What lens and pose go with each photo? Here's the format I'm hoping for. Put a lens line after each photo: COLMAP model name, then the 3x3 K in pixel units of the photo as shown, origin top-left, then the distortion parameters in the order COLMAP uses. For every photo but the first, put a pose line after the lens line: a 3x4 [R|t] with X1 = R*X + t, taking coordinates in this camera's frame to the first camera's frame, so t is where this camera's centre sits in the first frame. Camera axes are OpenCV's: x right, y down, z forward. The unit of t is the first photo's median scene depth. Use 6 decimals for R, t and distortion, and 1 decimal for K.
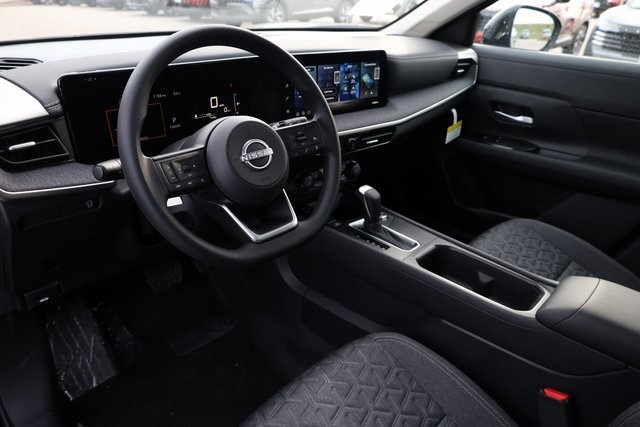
lens RADIAL K [[446.8, 0, 321.6], [0, 446.8, 212.6], [0, 0, 1]] dist [0.000319, -0.003377]
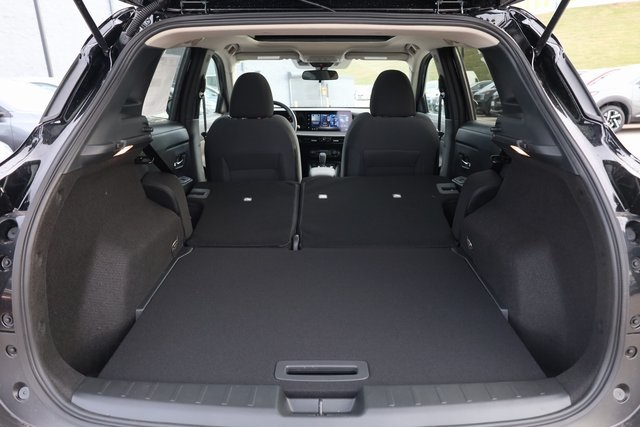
lens RADIAL K [[483.4, 0, 320.0], [0, 483.4, 213.5], [0, 0, 1]] dist [-0.005447, -0.003411]
pose [[0.684480, 0.137620, -0.715925, 2.366064], [-0.299924, 0.948225, -0.104475, 0.643702], [0.664480, 0.286234, 0.690317, -1.071815]]
